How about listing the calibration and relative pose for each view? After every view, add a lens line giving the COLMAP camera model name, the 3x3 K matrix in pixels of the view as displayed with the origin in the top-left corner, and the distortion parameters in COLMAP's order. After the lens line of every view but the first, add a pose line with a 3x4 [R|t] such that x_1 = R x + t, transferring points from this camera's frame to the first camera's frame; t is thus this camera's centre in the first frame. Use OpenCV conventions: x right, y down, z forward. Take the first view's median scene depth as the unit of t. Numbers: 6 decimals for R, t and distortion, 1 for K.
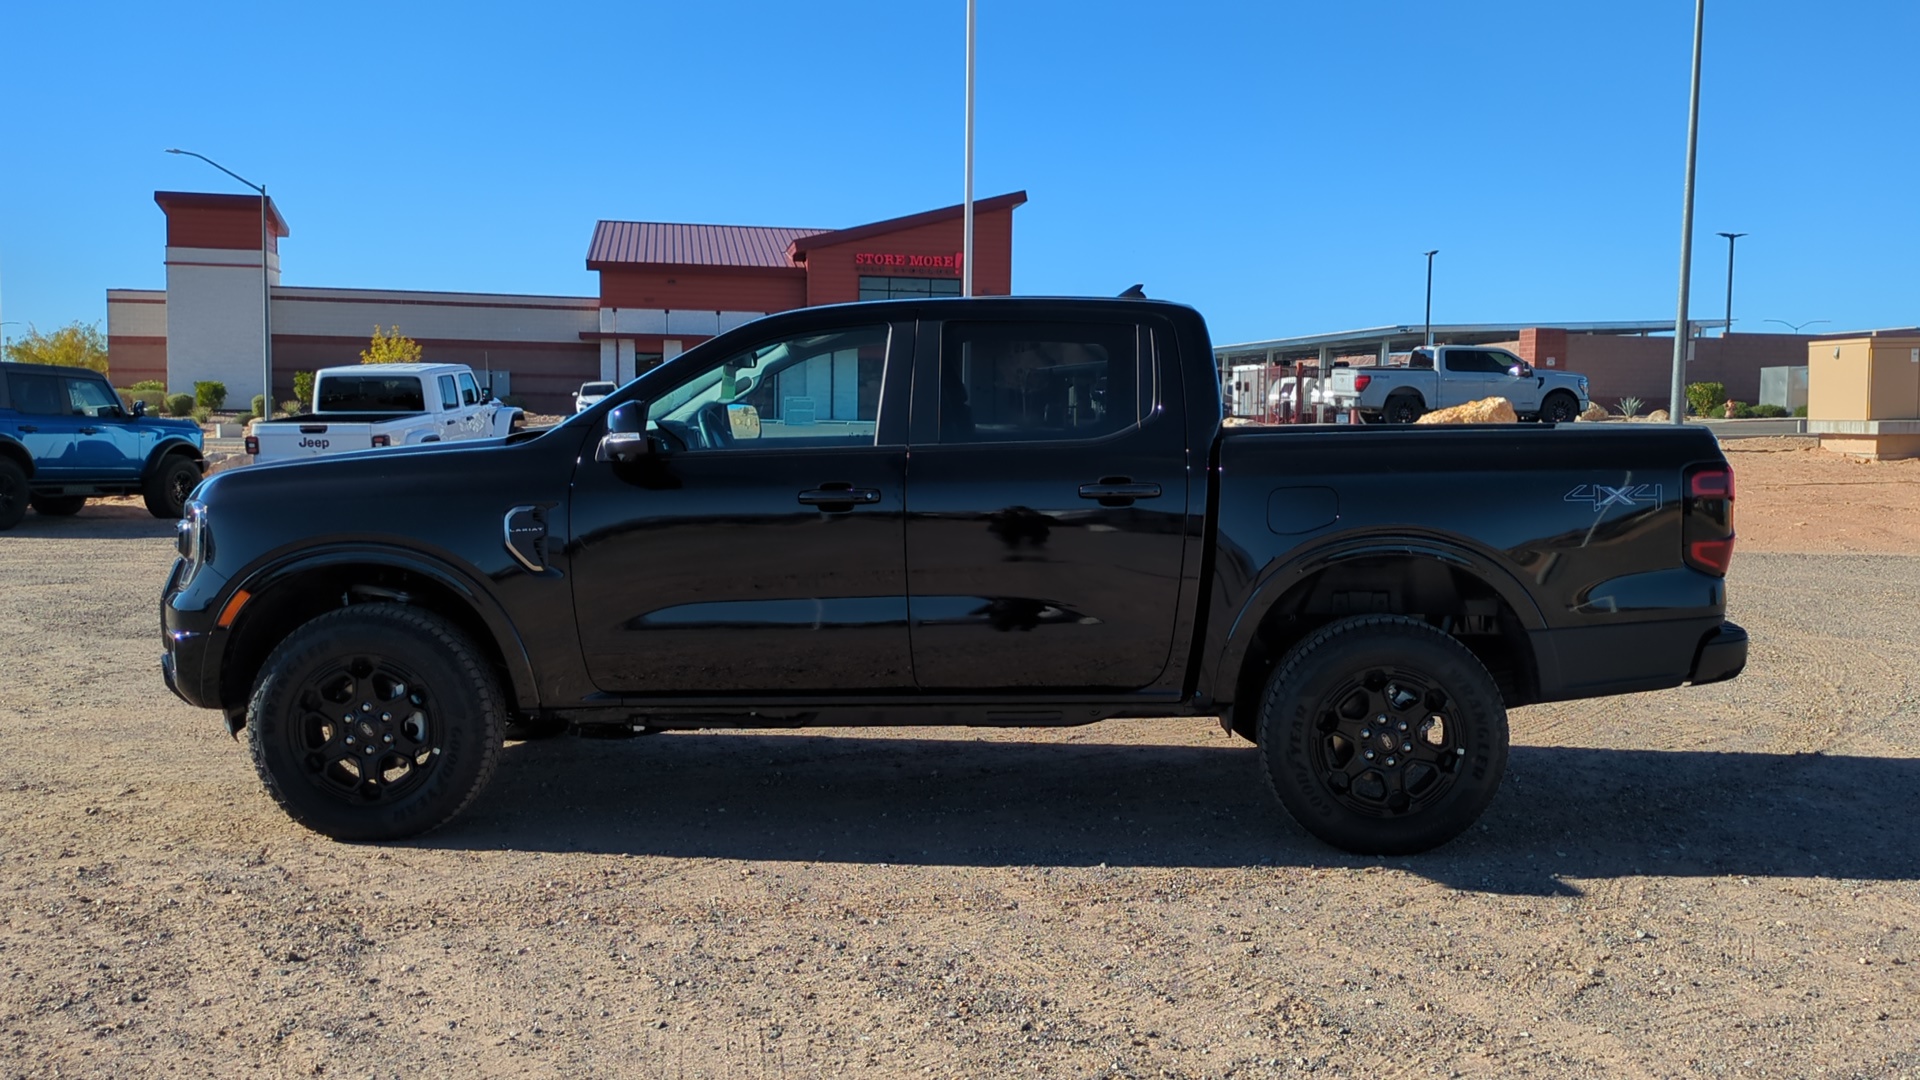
lens RADIAL K [[1661.3, 0, 981.1], [0, 1661.3, 536.8], [0, 0, 1]] dist [0.062110, -0.080185]
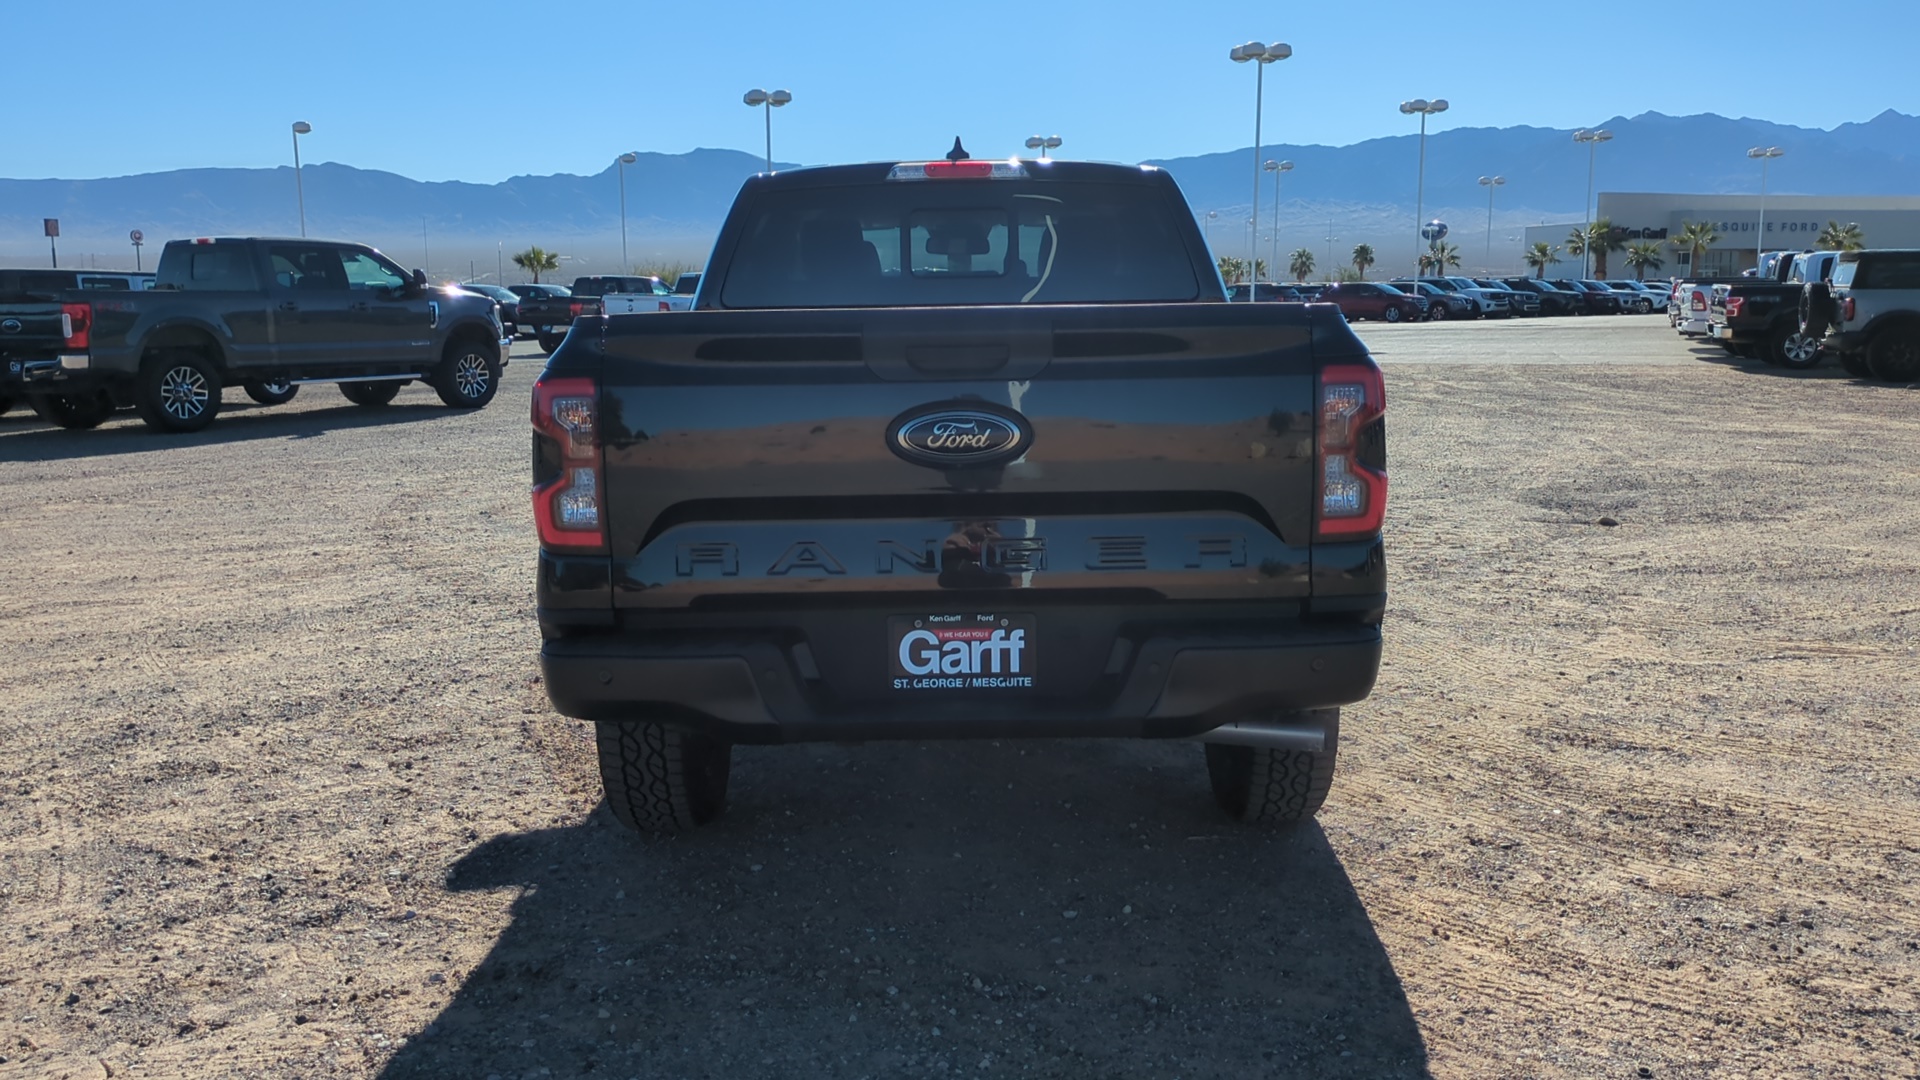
lens RADIAL K [[1661.3, 0, 973.6], [0, 1661.3, 530.3], [0, 0, 1]] dist [0.062110, -0.080185]
pose [[0.025852, 0.134351, -0.990597, 1.051653], [-0.065910, 0.989001, 0.132415, -0.077461], [0.997491, 0.061867, 0.034422, 1.109549]]
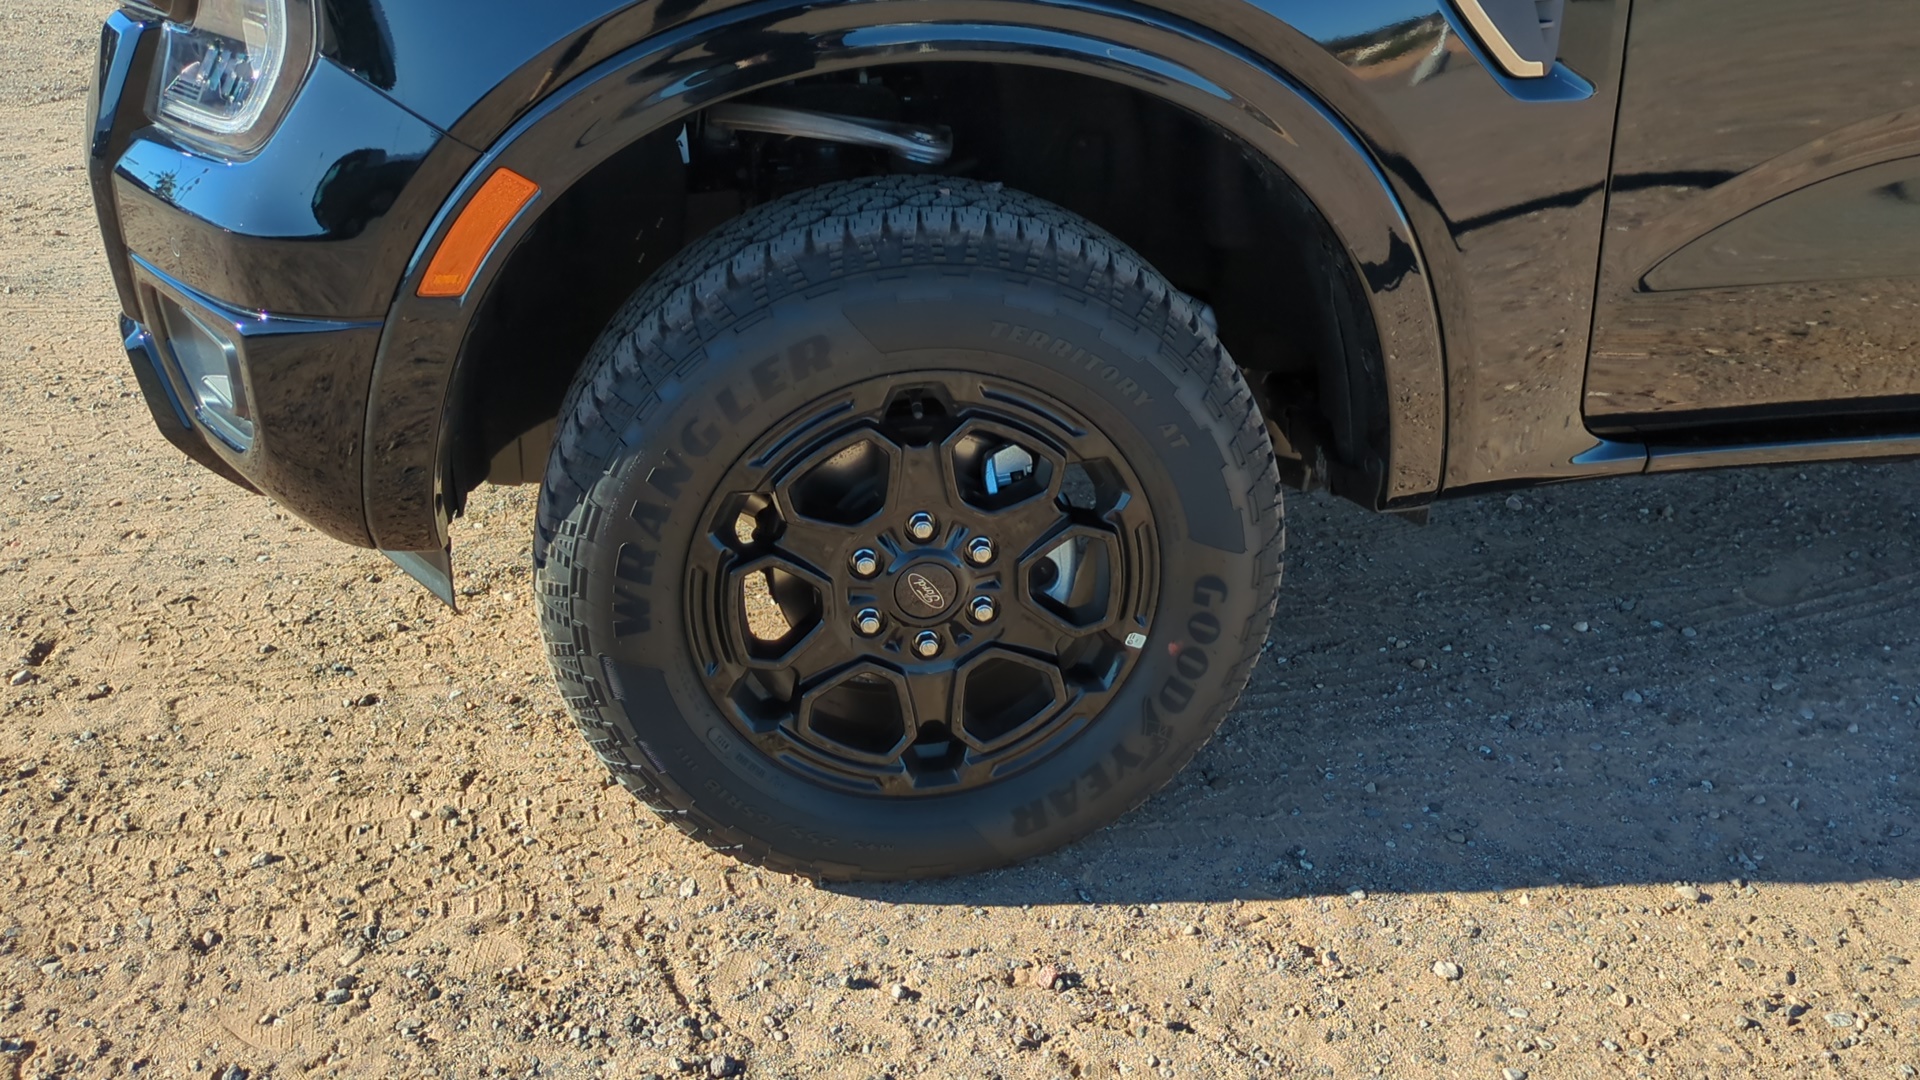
lens RADIAL K [[1661.3, 0, 973.5], [0, 1661.3, 539.4], [0, 0, 1]] dist [0.062110, -0.080185]
pose [[0.981042, -0.069069, 0.181068, -0.419365], [-0.003233, 0.928369, 0.371646, -0.013438], [-0.193767, -0.365186, 0.910546, 0.716943]]
